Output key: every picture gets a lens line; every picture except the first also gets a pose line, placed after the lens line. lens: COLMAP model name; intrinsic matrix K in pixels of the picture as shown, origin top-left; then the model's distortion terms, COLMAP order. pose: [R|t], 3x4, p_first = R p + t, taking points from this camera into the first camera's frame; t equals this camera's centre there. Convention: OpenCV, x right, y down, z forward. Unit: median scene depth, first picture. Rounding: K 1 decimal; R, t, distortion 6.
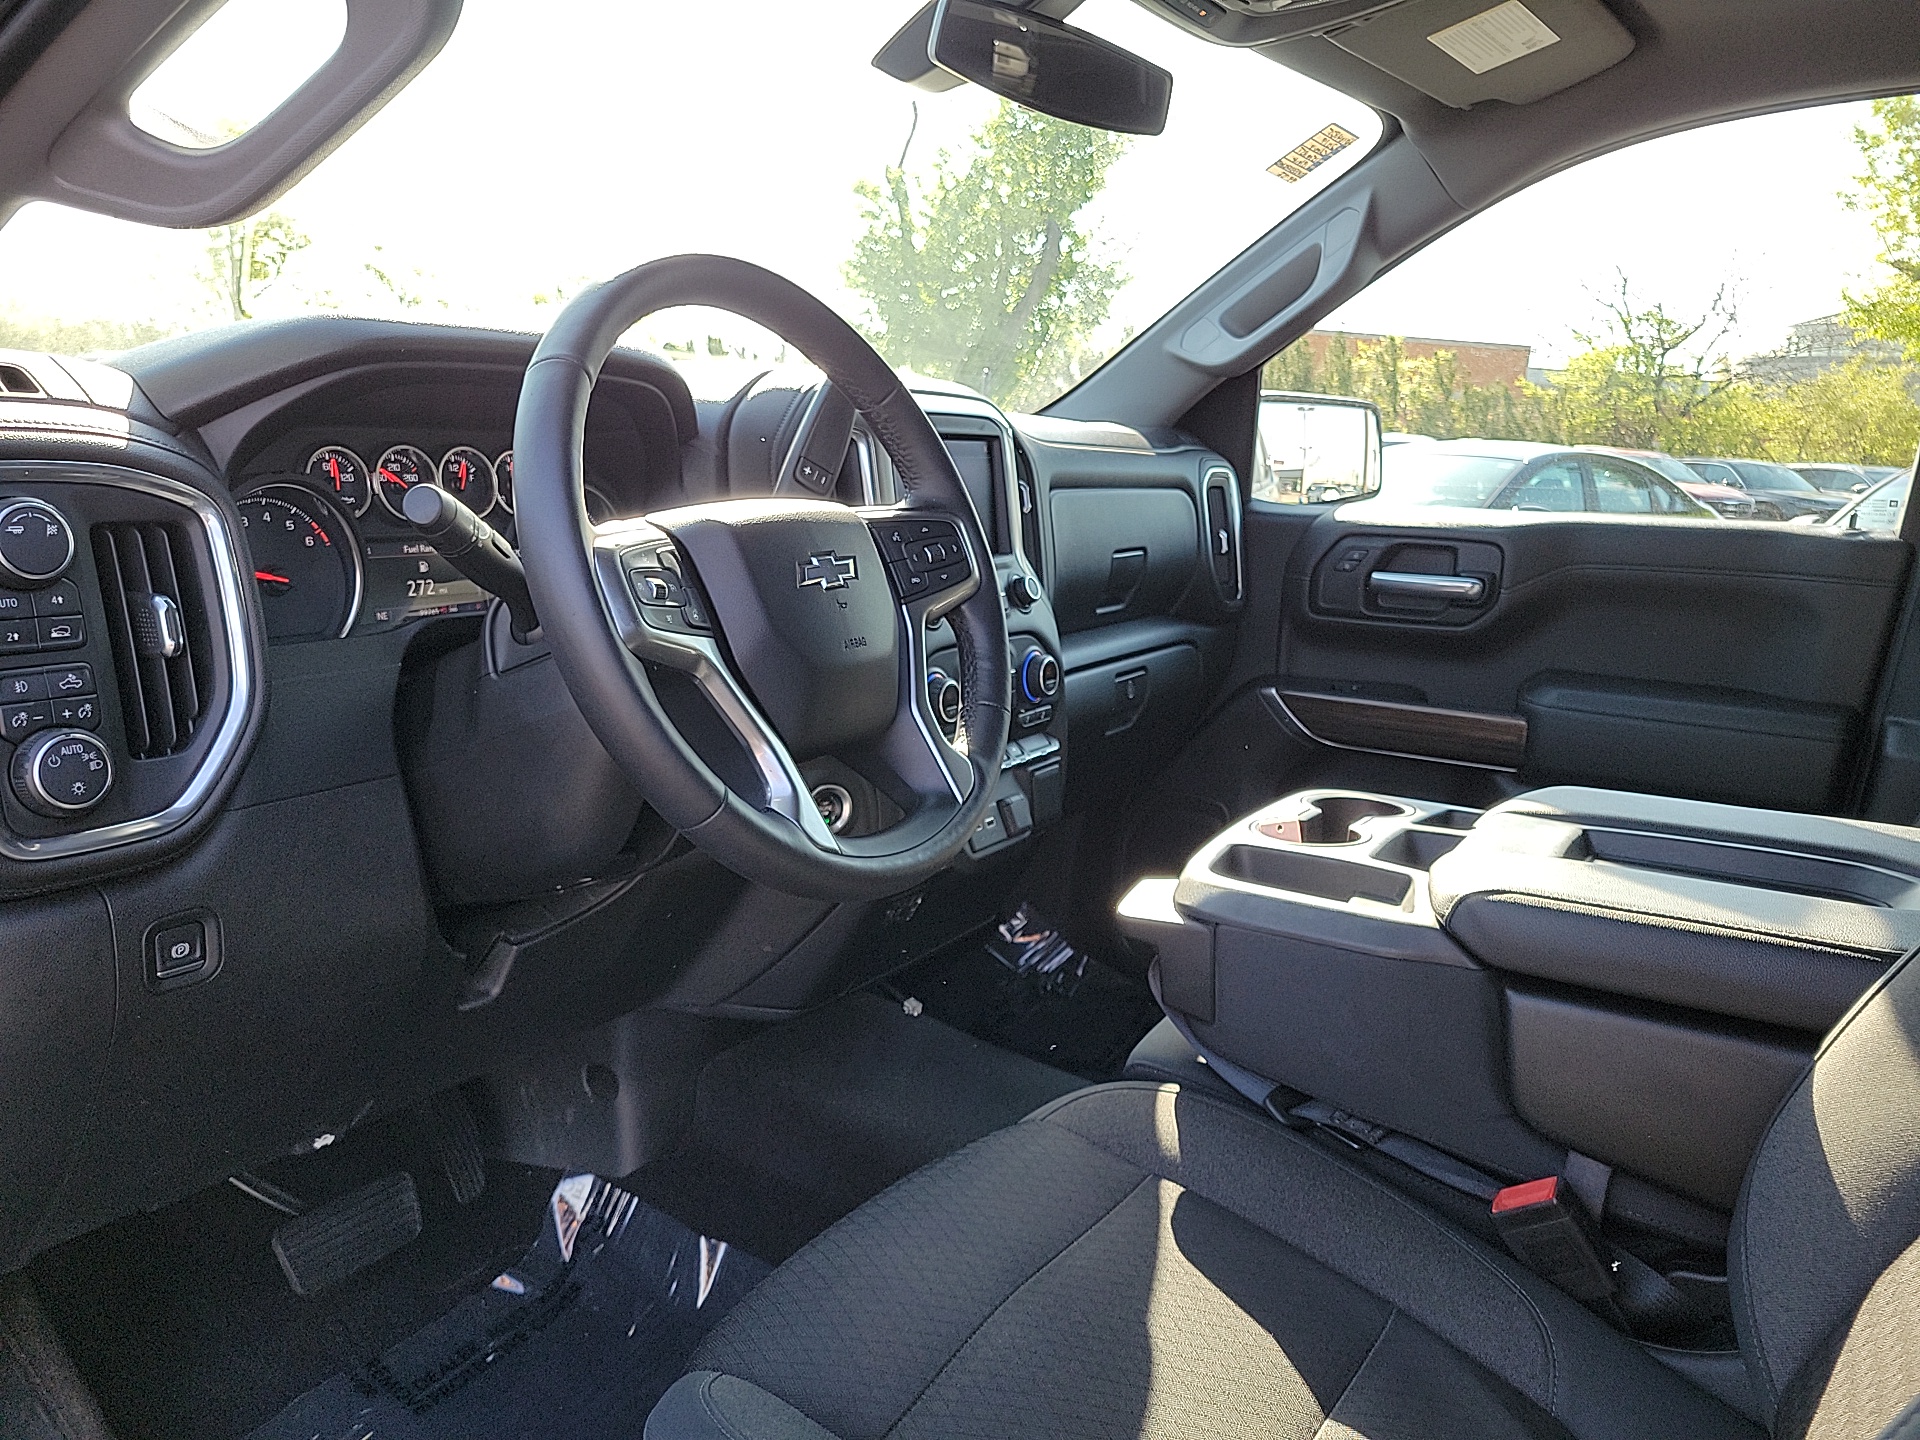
lens RADIAL K [[1421.0, 0, 948.0], [0, 1421.0, 727.6], [0, 0, 1]] dist [0.054810, -0.043682]
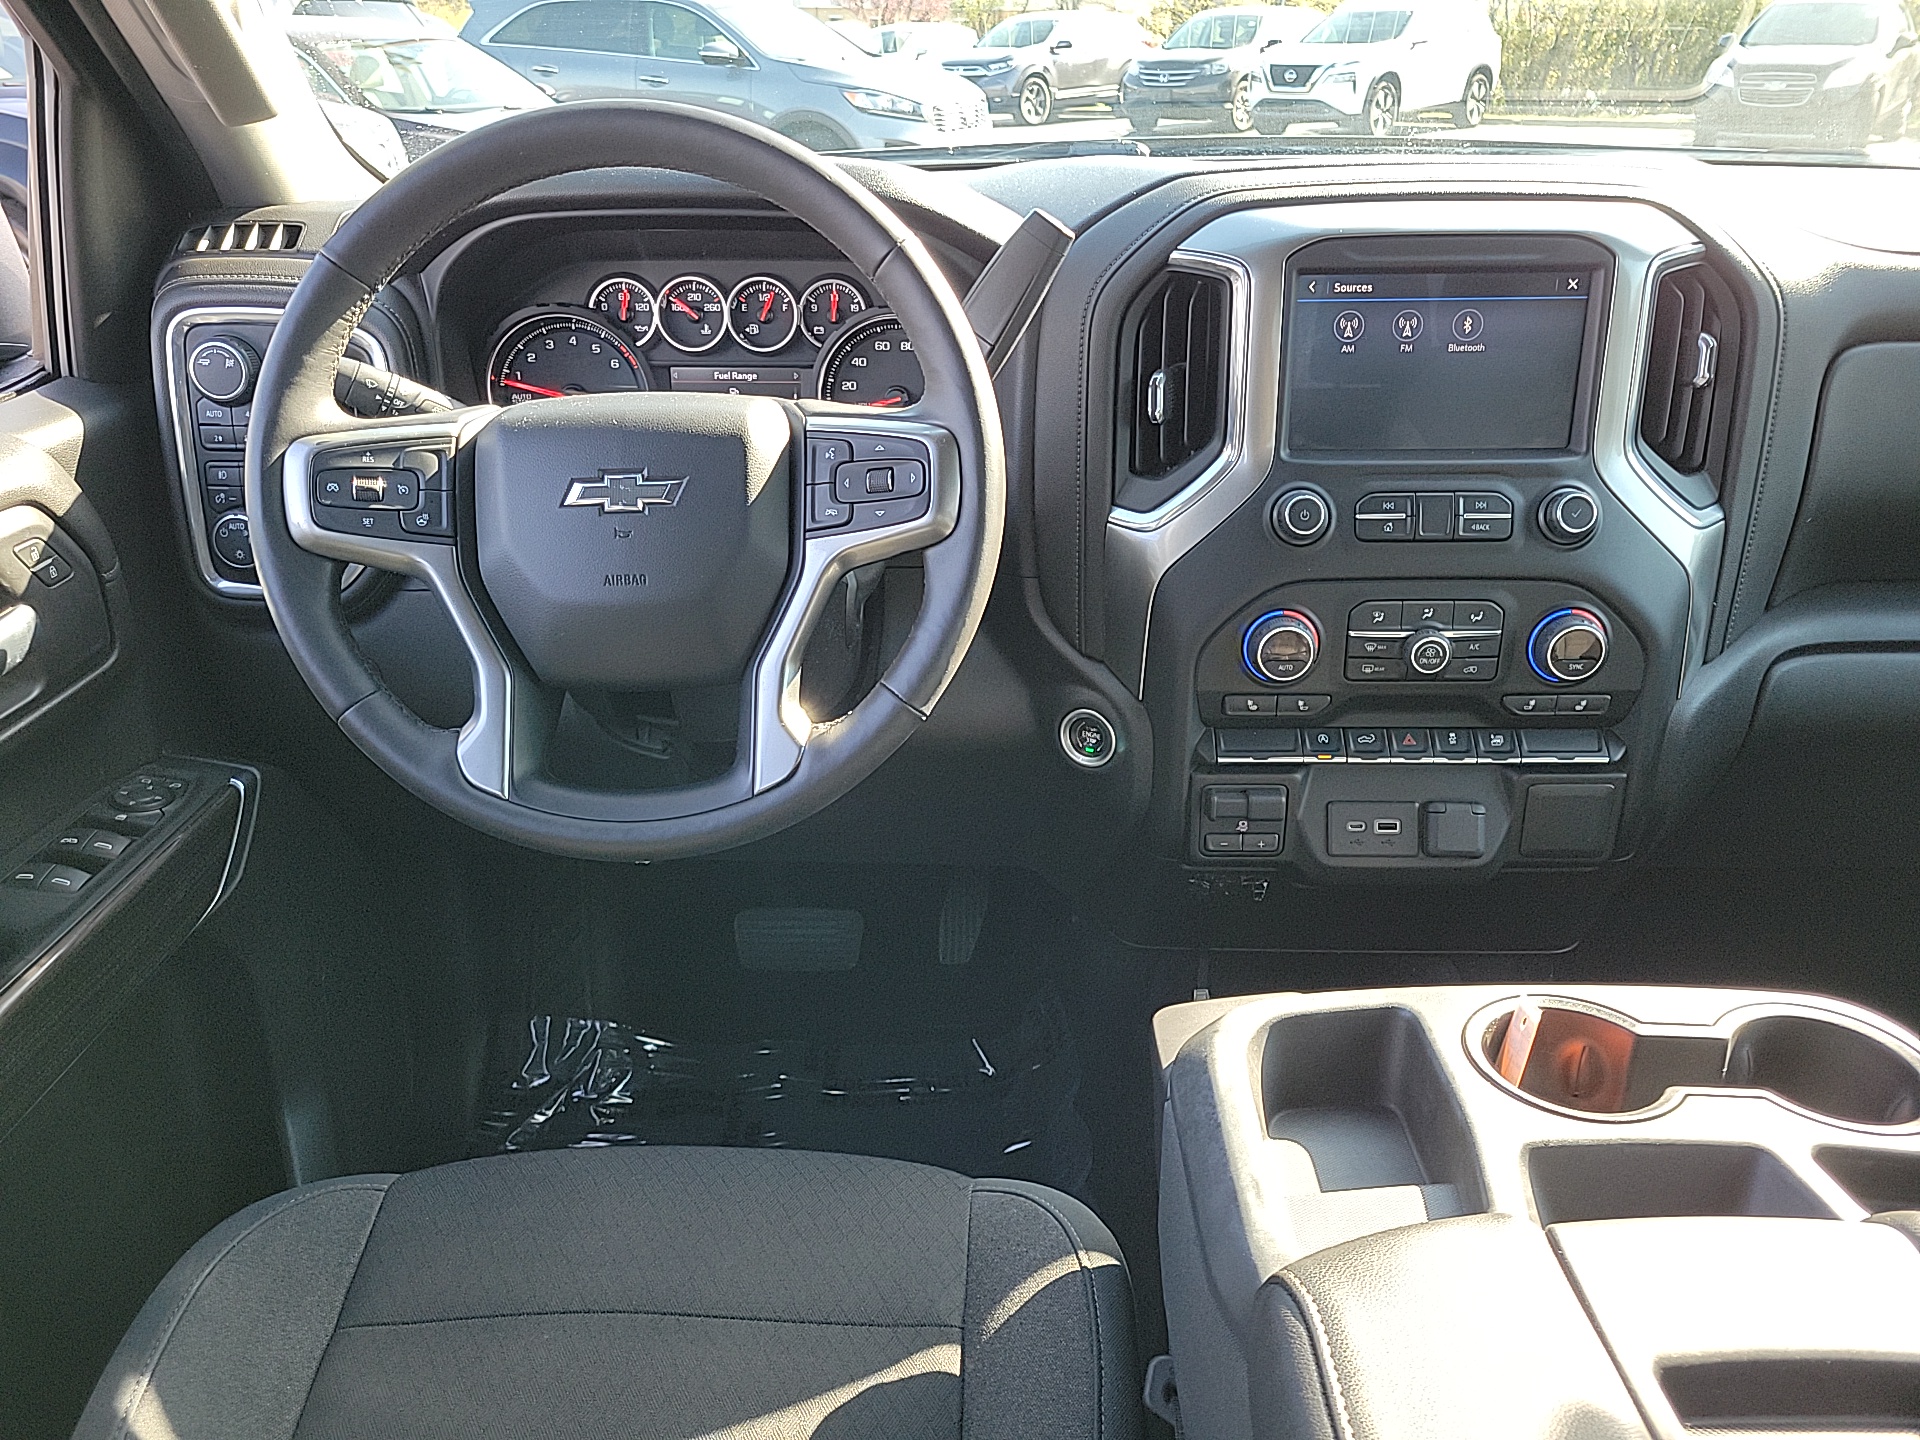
lens RADIAL K [[1440.7, 0, 965.4], [0, 1440.7, 721.8], [0, 0, 1]] dist [0.048013, -0.023279]
pose [[0.521586, 0.323917, -0.789320, 0.465260], [-0.148444, 0.945473, 0.289906, -0.159318], [0.840186, -0.034041, 0.541229, 0.413184]]
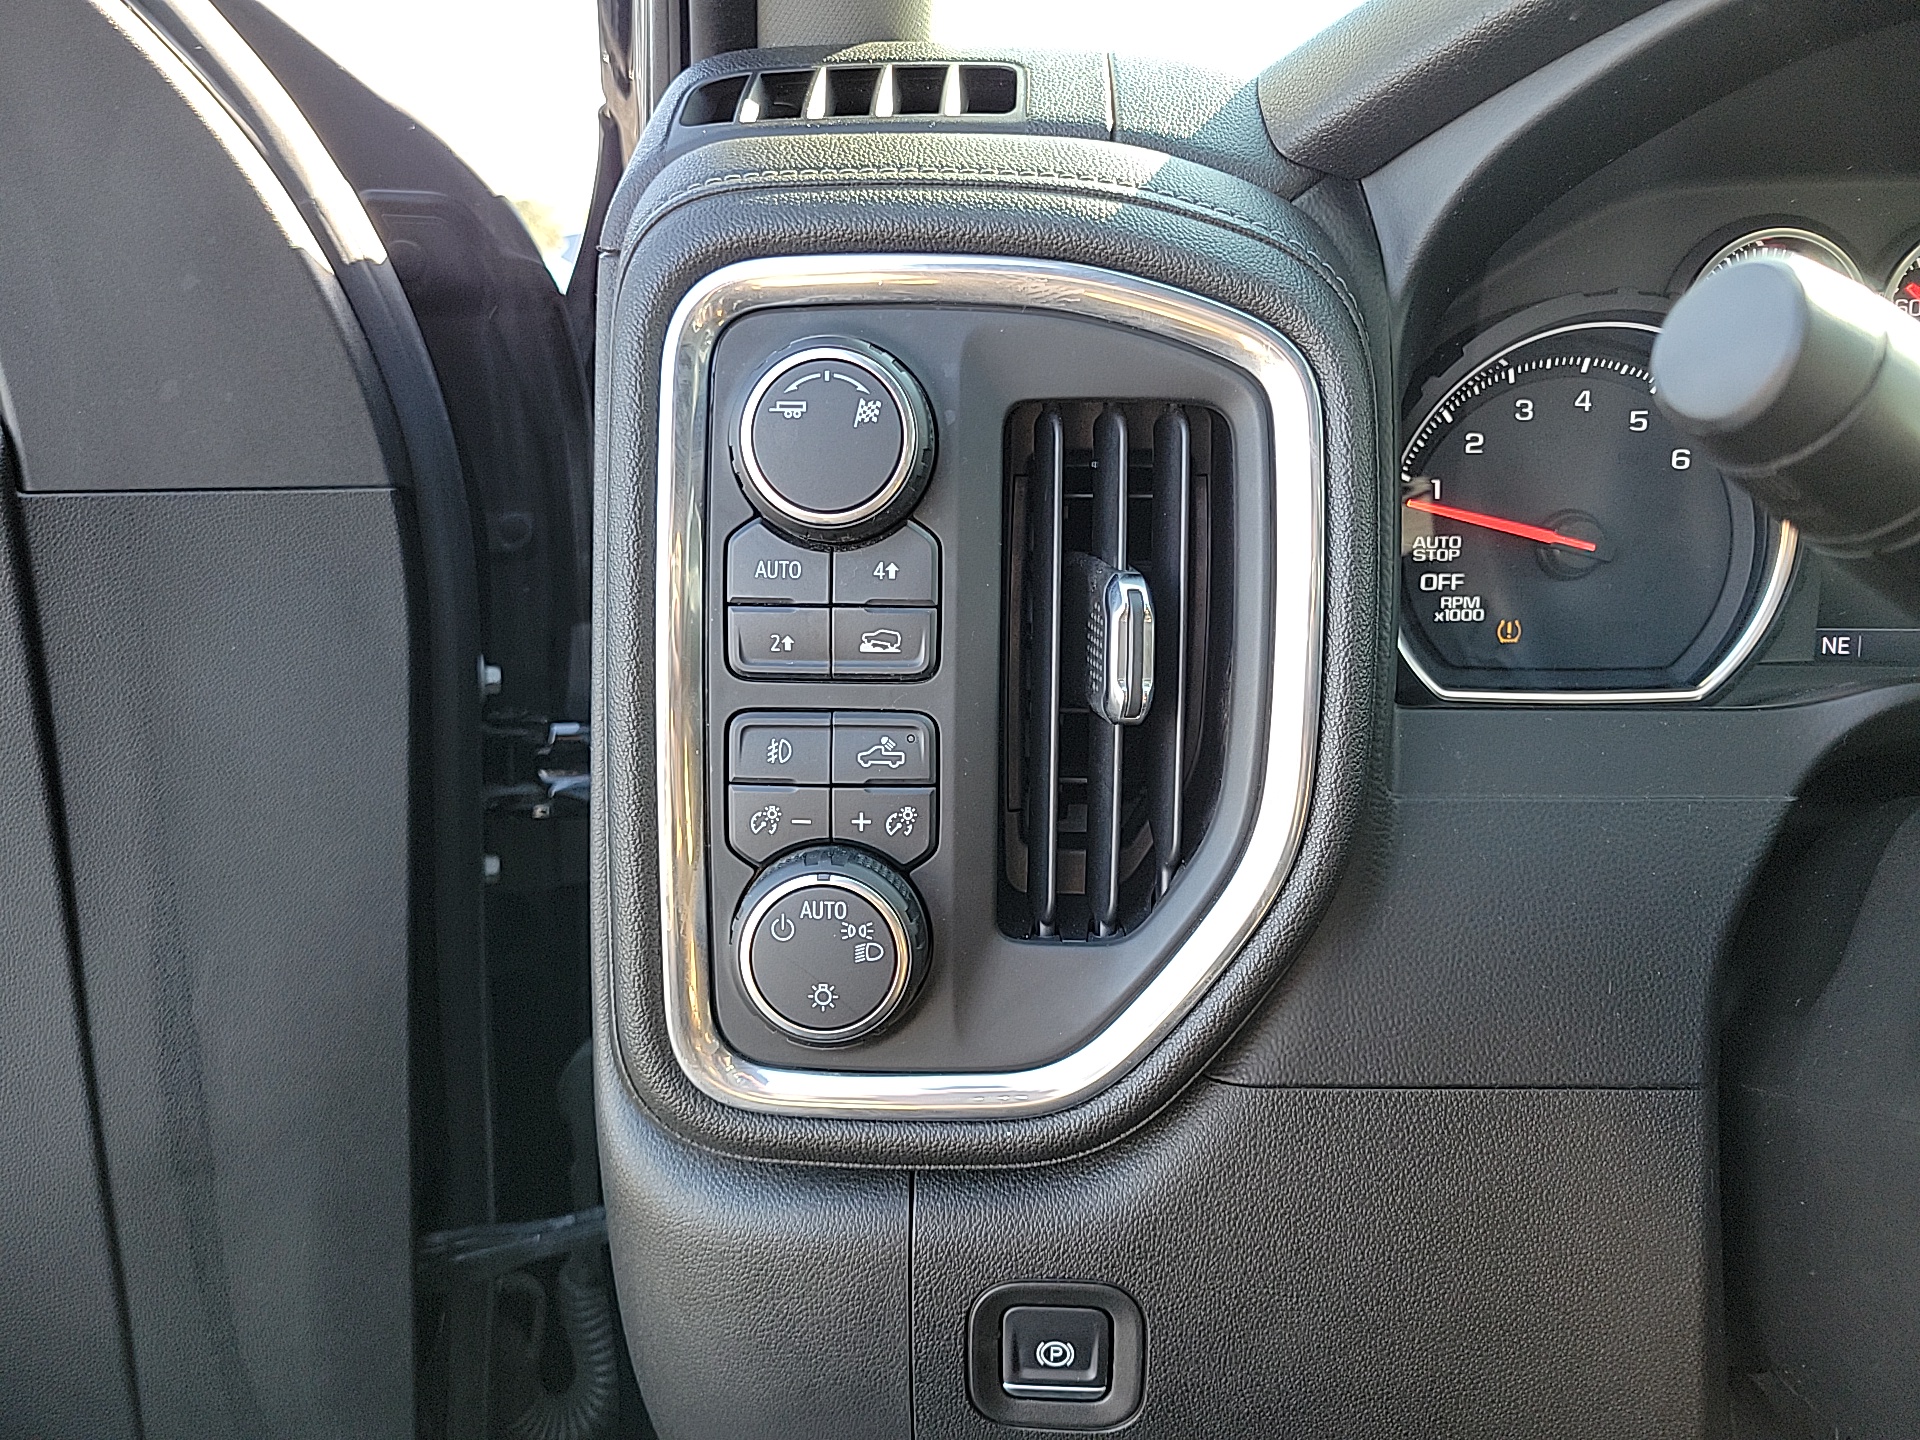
lens RADIAL K [[1477.2, 0, 955.1], [0, 1477.2, 717.9], [0, 0, 1]] dist [0.019425, -0.000746]
pose [[0.488458, 0.198476, -0.849715, -0.106142], [-0.151453, 0.978292, 0.141446, -0.056901], [0.859343, 0.059602, 0.507914, 0.400741]]
